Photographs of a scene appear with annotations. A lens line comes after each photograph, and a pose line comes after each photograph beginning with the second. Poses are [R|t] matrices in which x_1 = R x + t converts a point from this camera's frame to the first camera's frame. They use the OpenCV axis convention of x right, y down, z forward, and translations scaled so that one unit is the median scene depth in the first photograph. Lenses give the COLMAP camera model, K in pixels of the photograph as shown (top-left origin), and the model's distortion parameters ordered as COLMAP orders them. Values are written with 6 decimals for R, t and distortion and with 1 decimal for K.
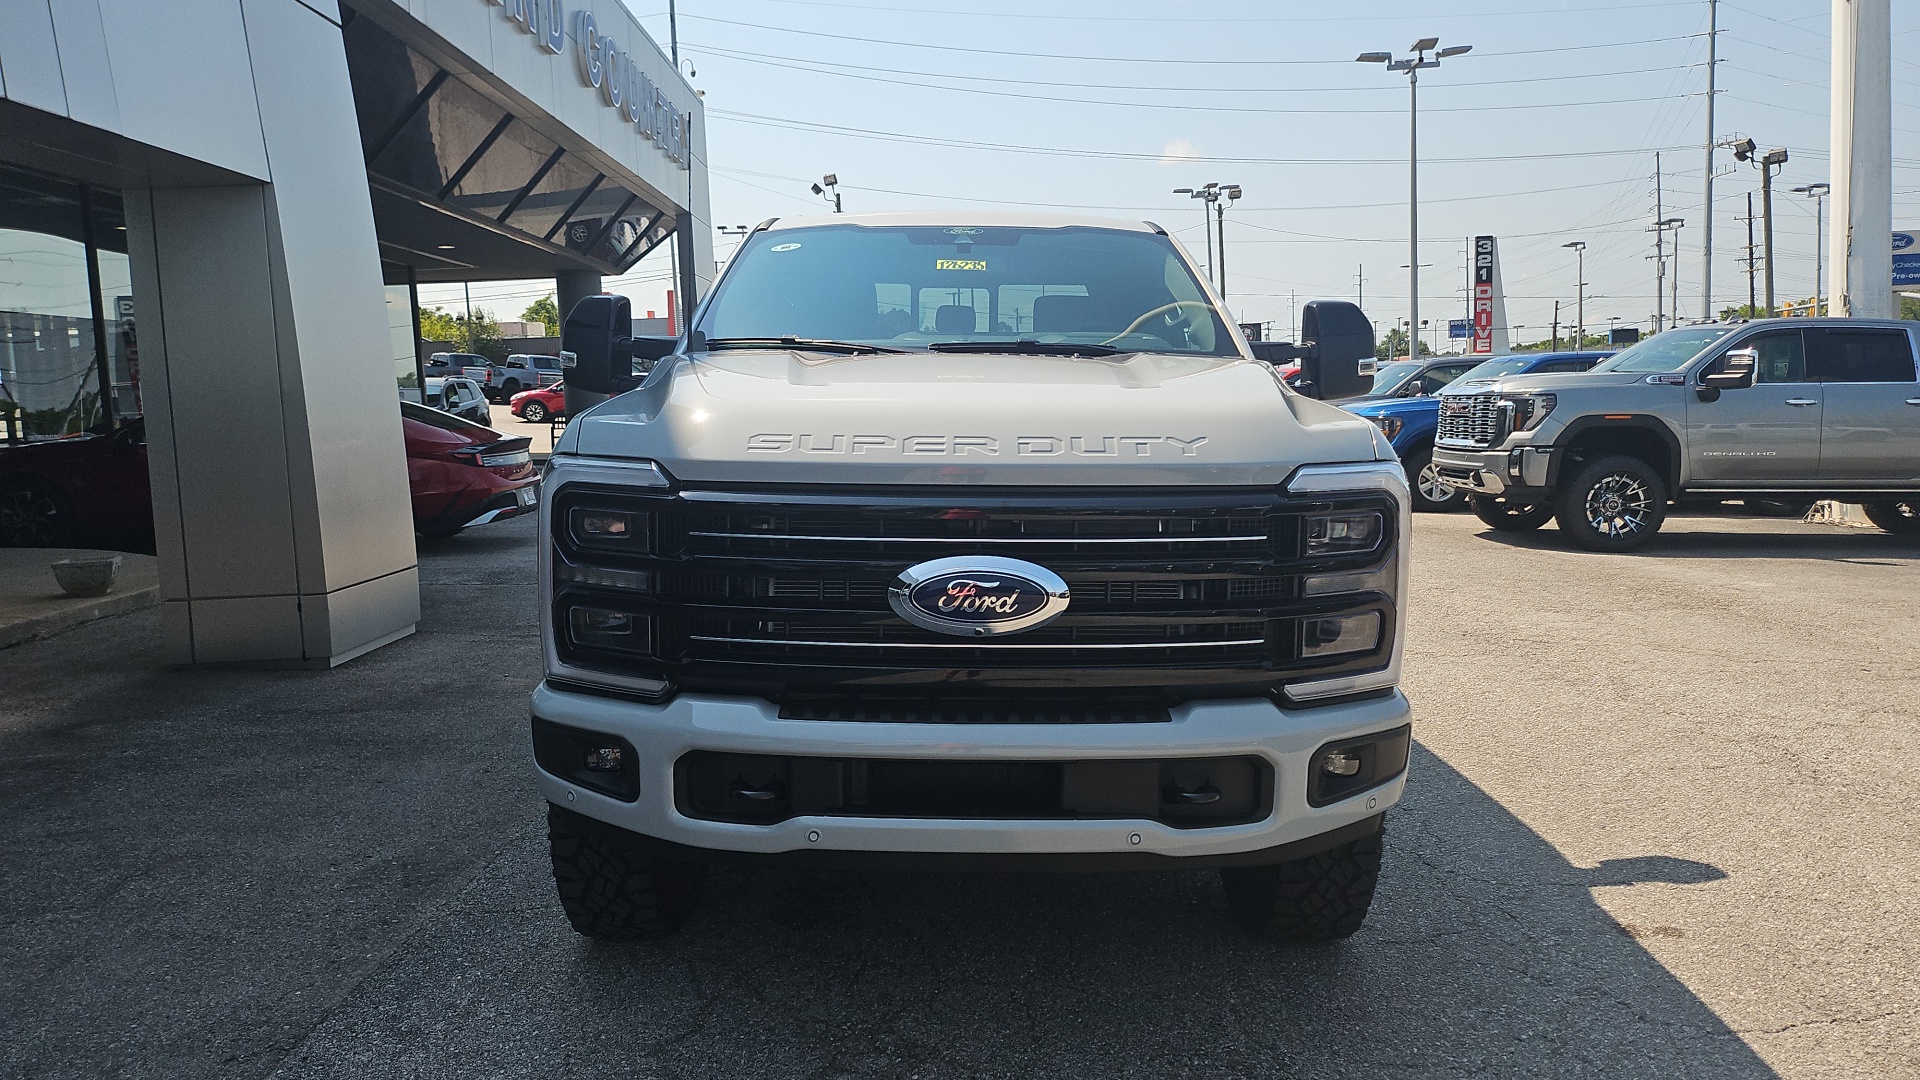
lens RADIAL K [[1358.8, 0, 964.7], [0, 1358.8, 487.7], [0, 0, 1]] dist [0.014194, -0.003616]
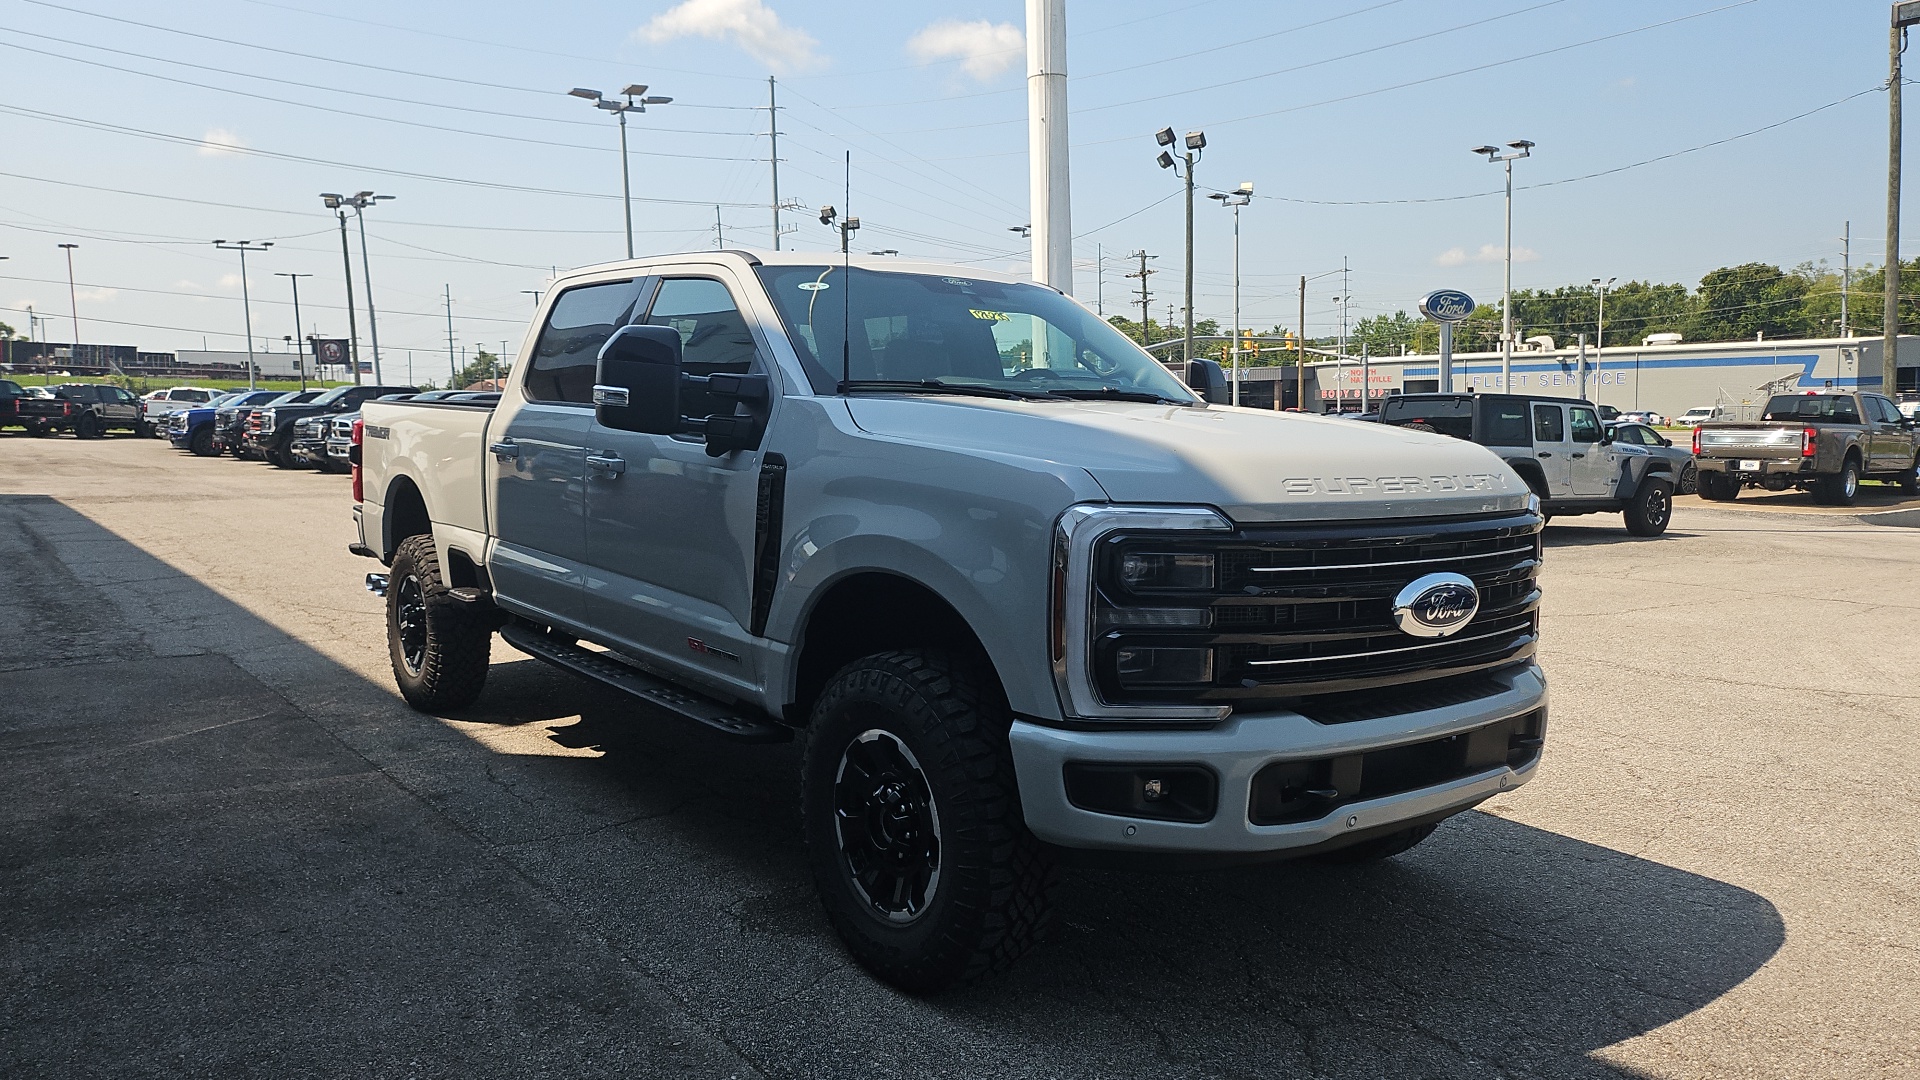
lens RADIAL K [[1348.4, 0, 960.3], [0, 1348.4, 500.6], [0, 0, 1]] dist [0.004679, -0.000260]
pose [[0.797221, -0.028088, 0.603033, -0.635858], [0.033242, 0.999444, 0.002605, -0.020503], [-0.602771, 0.017969, 0.797712, 0.160585]]
